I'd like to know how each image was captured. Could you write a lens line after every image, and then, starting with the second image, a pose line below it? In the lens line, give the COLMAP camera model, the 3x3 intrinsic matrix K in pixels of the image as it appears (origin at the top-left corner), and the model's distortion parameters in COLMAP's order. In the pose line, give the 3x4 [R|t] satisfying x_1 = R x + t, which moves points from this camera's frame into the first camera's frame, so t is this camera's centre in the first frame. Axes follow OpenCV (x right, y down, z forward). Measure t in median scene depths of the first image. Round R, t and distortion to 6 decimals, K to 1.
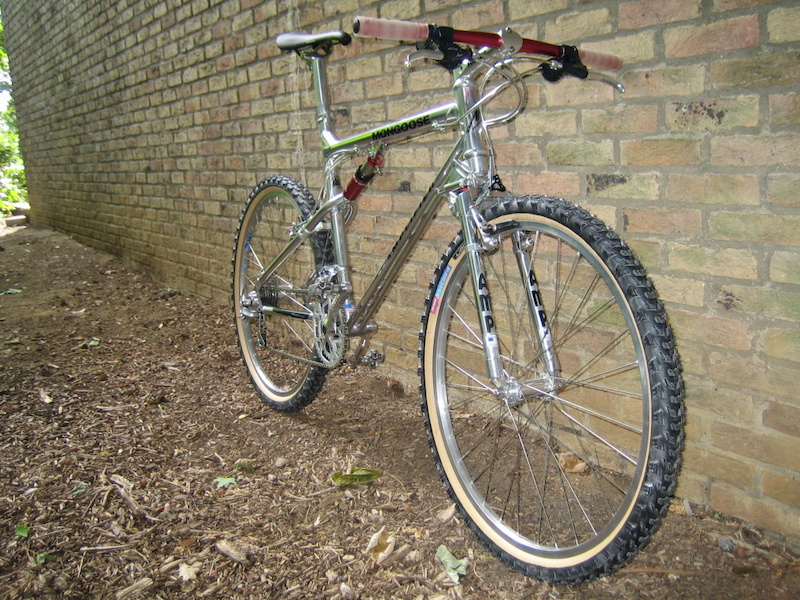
lens RADIAL K [[811.2, 0, 400.5], [0, 811.2, 301.1], [0, 0, 1]] dist [-0.090086, 0.000000]
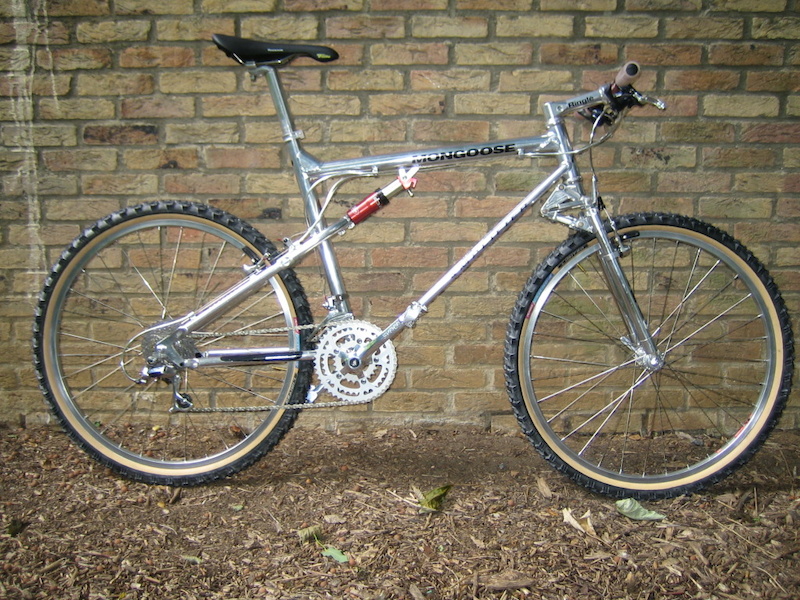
lens RADIAL K [[811.2, 0, 399.5], [0, 811.2, 301.5], [0, 0, 1]] dist [-0.090086, 0.000000]
pose [[0.555236, -0.086559, 0.827176, -1.086284], [0.134552, 0.990816, 0.013365, -0.051827], [-0.820737, 0.103878, 0.561783, 0.563467]]
